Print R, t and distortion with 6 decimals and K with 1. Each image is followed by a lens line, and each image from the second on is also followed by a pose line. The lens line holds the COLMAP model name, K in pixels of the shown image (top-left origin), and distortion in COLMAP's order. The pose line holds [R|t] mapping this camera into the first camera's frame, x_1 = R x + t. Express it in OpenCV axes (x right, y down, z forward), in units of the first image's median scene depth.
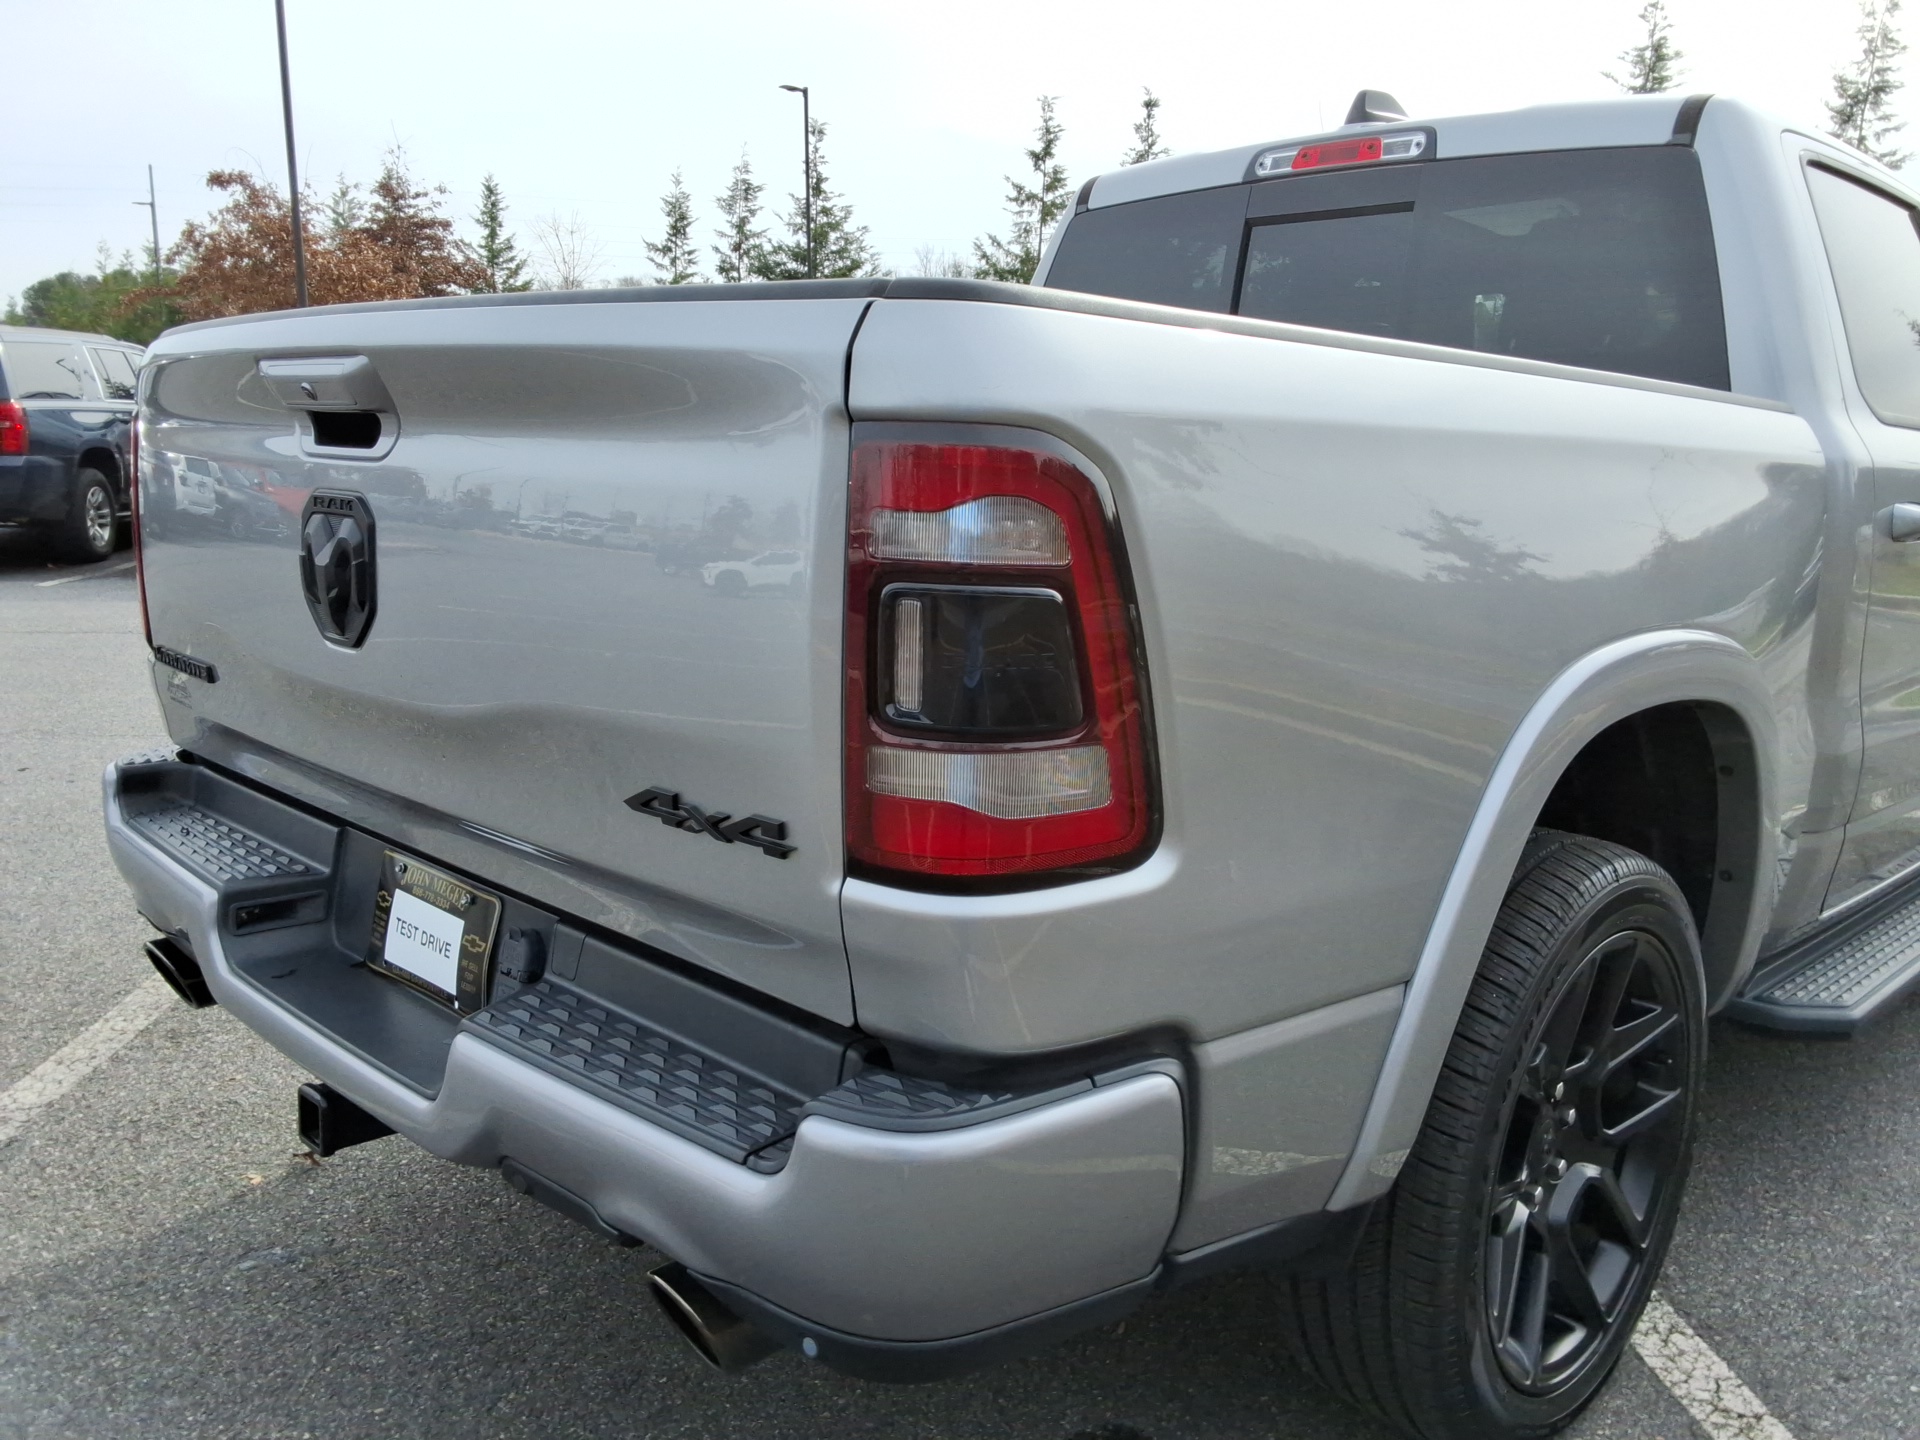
lens RADIAL K [[1538.3, 0, 985.7], [0, 1538.3, 704.8], [0, 0, 1]] dist [0.094021, -0.139188]
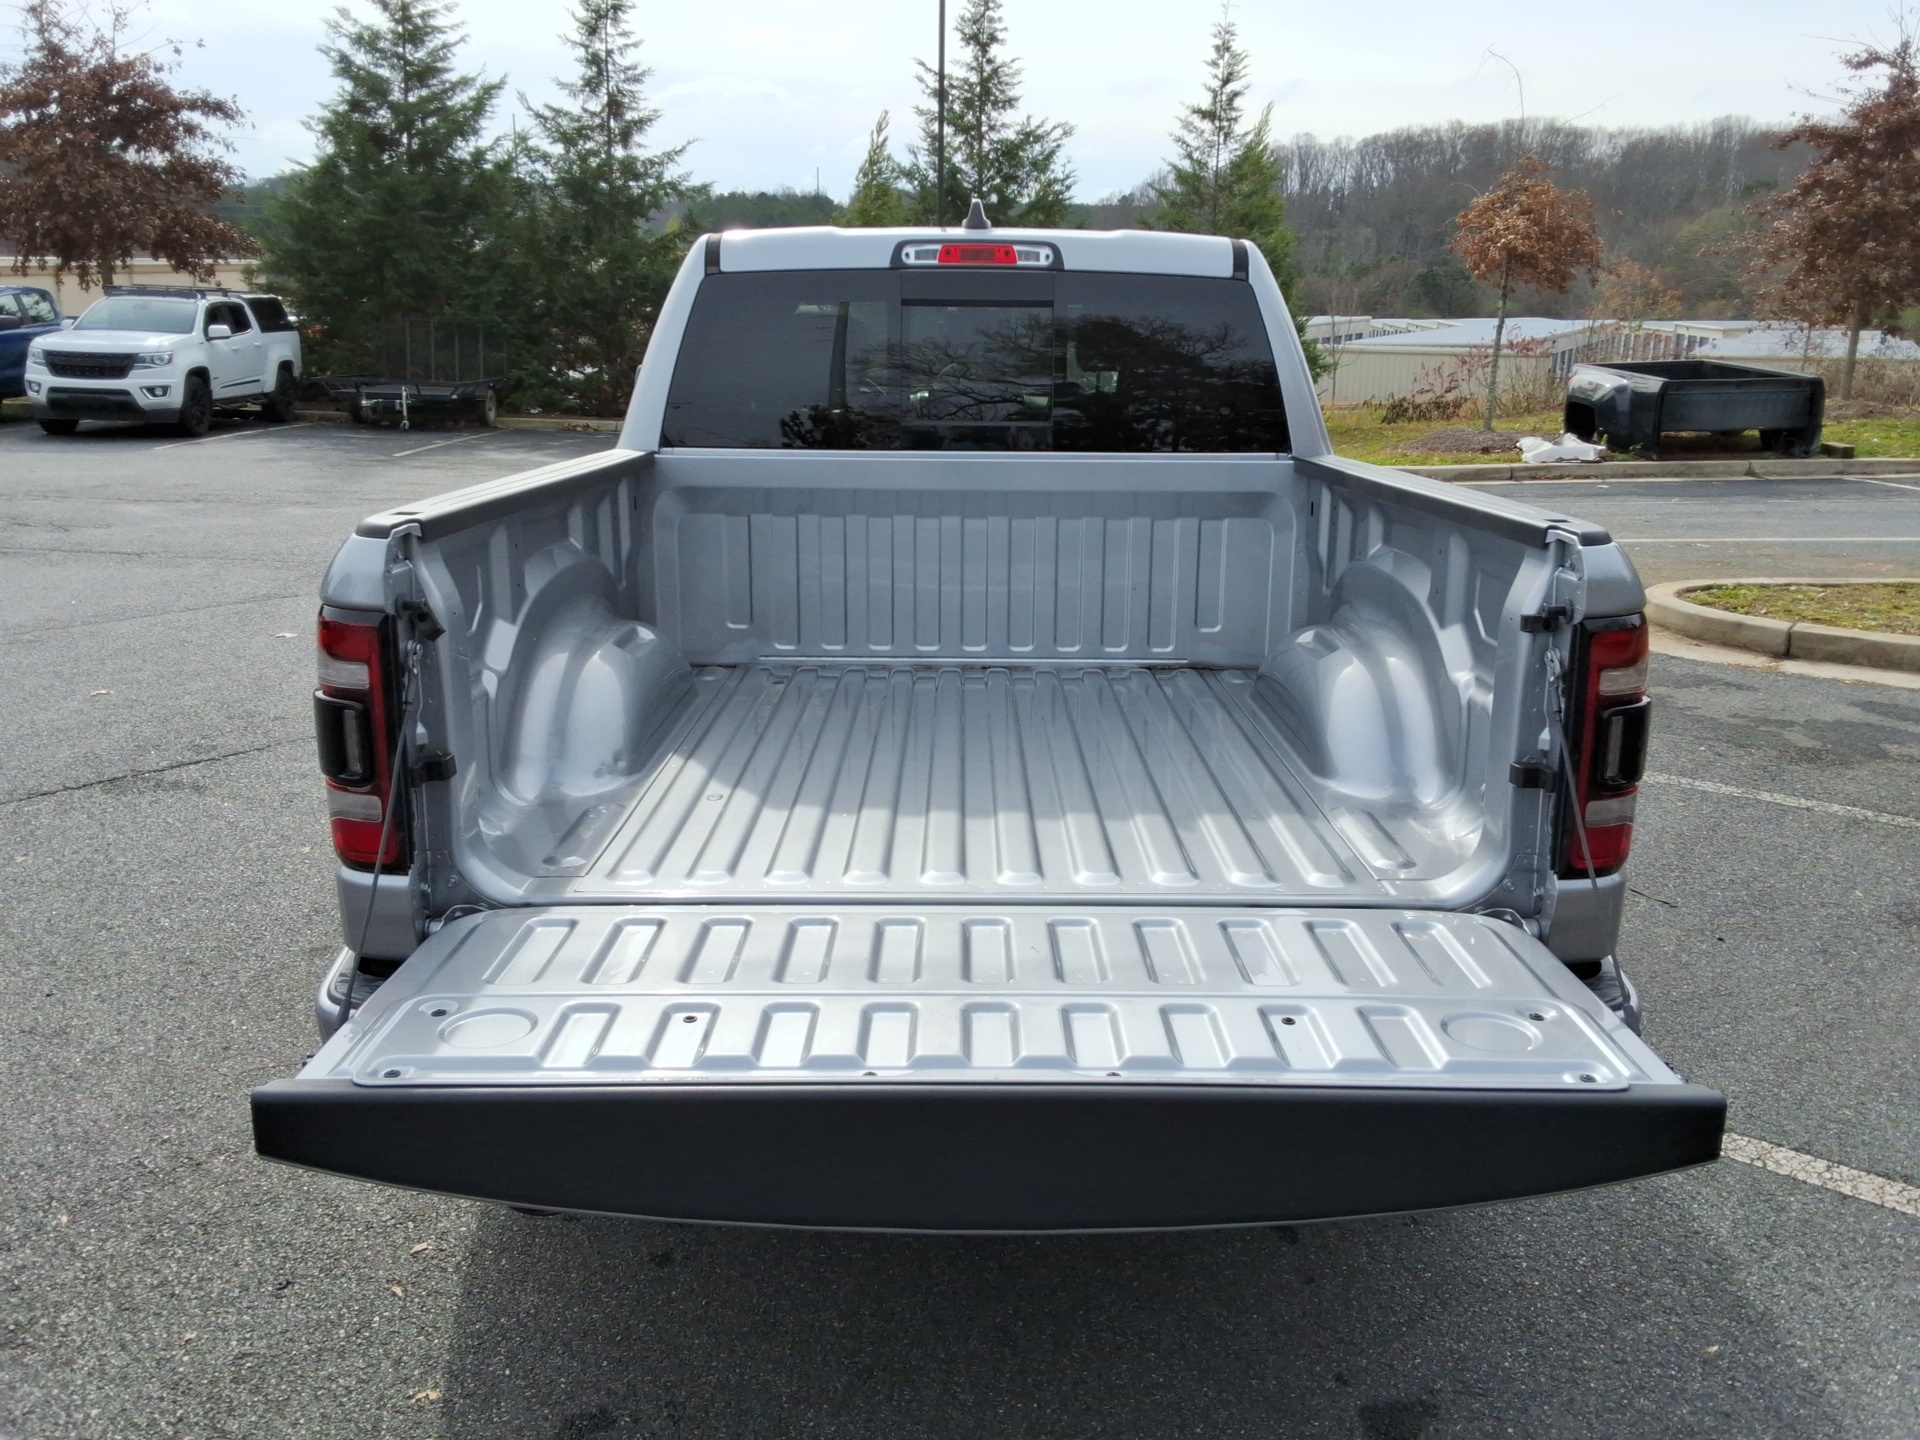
lens RADIAL K [[1538.3, 0, 981.8], [0, 1538.3, 672.4], [0, 0, 1]] dist [0.094021, -0.139188]
pose [[0.704529, -0.176892, 0.687276, -0.992108], [0.130001, 0.984219, 0.120055, -0.233152], [-0.697667, 0.004765, 0.716406, 0.116554]]
